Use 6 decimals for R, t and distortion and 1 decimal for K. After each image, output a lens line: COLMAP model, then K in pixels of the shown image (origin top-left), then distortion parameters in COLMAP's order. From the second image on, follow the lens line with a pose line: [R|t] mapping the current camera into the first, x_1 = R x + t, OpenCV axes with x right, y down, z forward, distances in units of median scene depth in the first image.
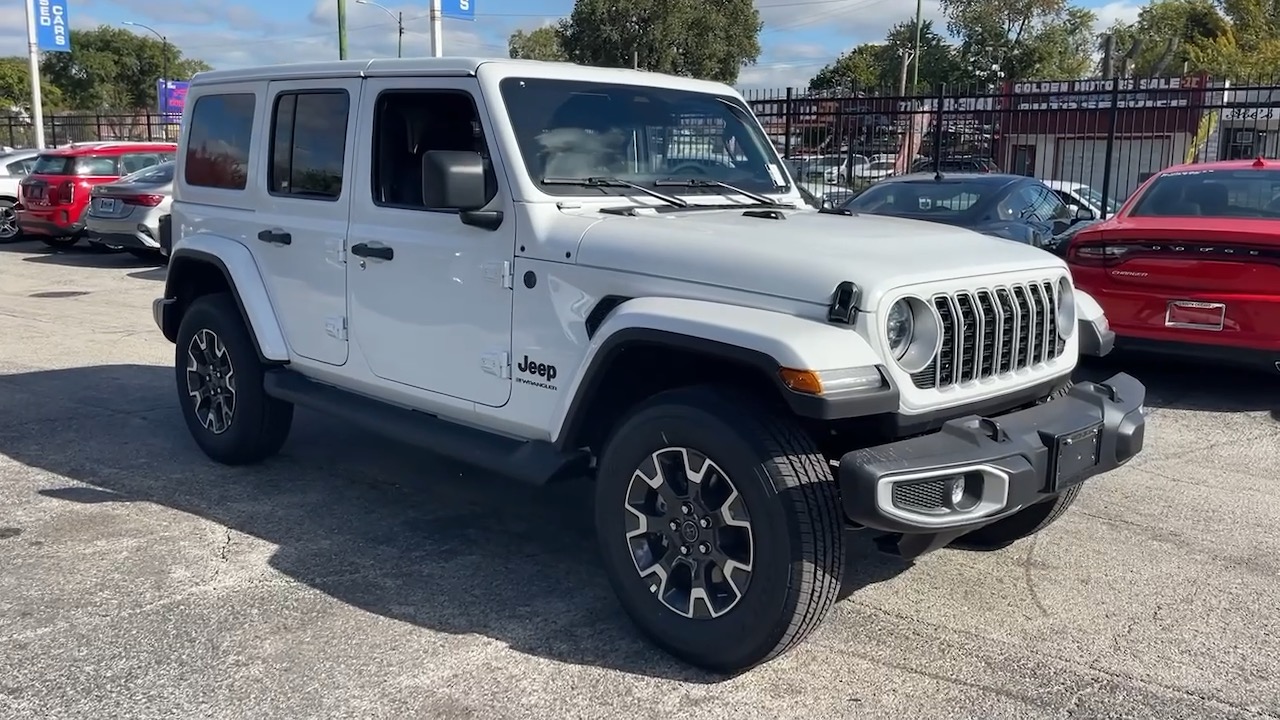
lens RADIAL K [[1110.9, 0, 640.0], [0, 1110.9, 360.0], [0, 0, 1]] dist [0.033372, -0.018169]
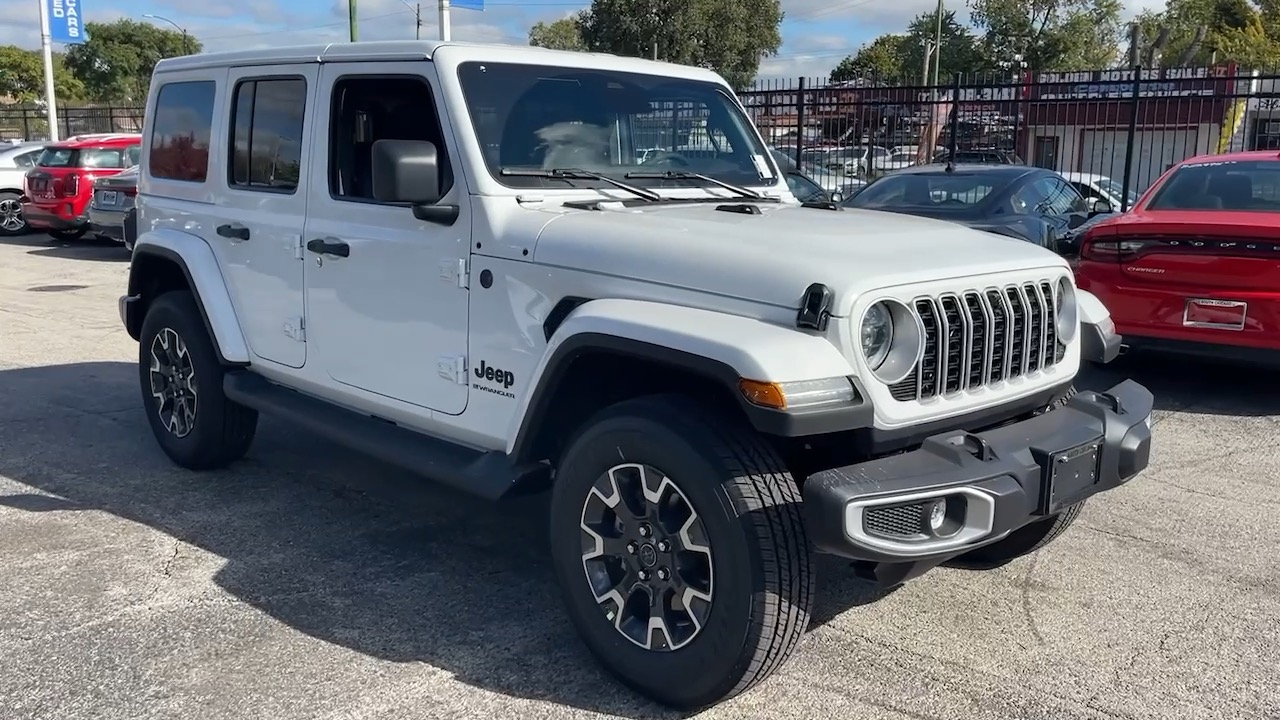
lens RADIAL K [[1110.9, 0, 640.0], [0, 1110.9, 360.0], [0, 0, 1]] dist [0.033372, -0.018169]
pose [[0.999815, 0.002771, -0.019051, 0.043308], [-0.002642, 0.999973, 0.006810, -0.010162], [0.019069, -0.006758, 0.999795, 0.065521]]
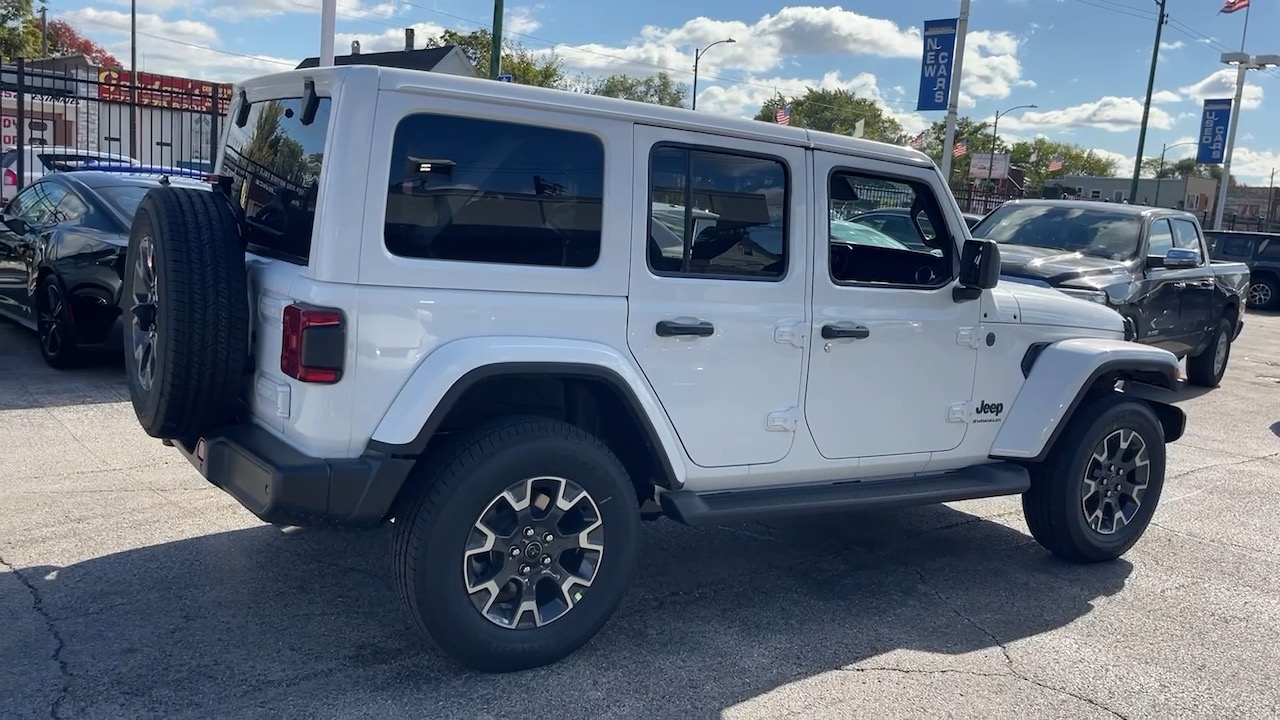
lens RADIAL K [[1110.9, 0, 640.0], [0, 1110.9, 360.0], [0, 0, 1]] dist [0.033372, -0.018169]
pose [[0.221311, -0.151597, 0.963348, -1.281454], [0.086204, 0.987018, 0.135518, -0.232204], [-0.971386, 0.053053, 0.231506, 0.999904]]
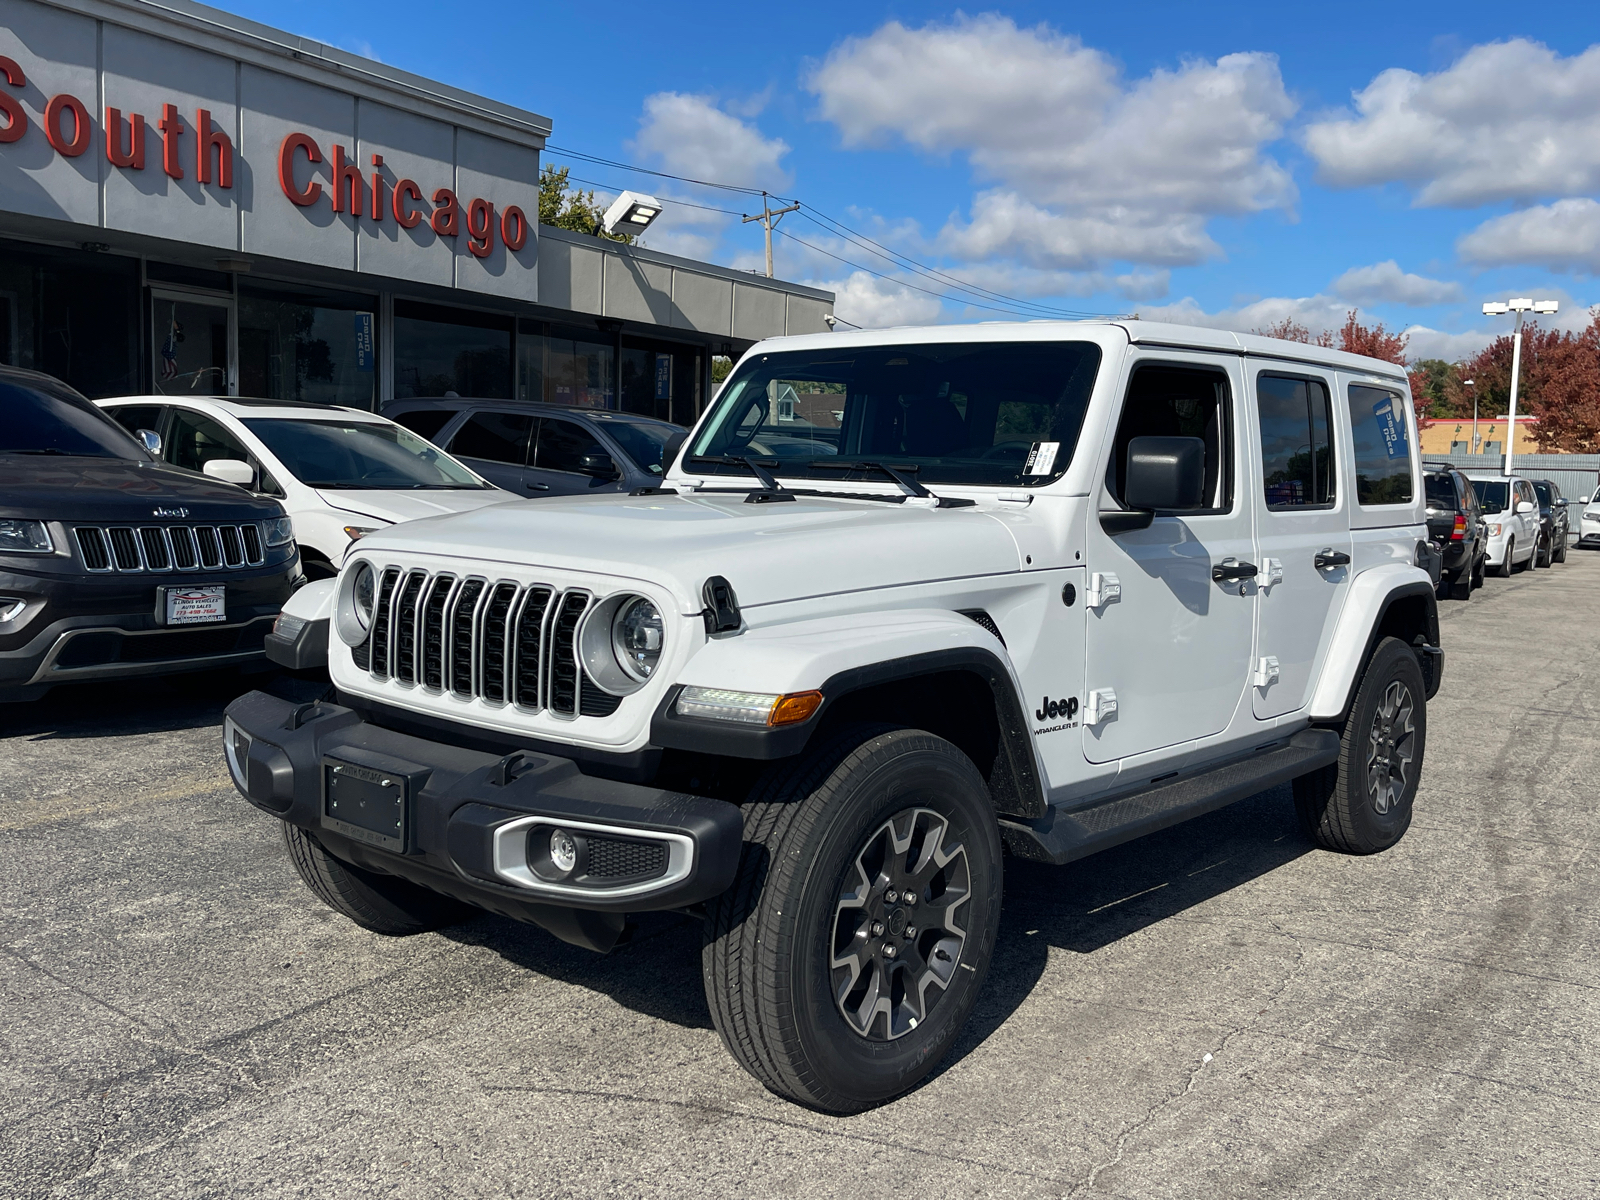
lens RADIAL K [[1442.6, 0, 800.0], [0, 1442.6, 600.0], [0, 0, 1]] dist [0.025687, -0.001953]
pose [[0.068189, 0.075009, -0.994849, 1.079083], [-0.202725, 0.977408, 0.059799, -0.126676], [0.976859, 0.197603, 0.081854, 0.945151]]
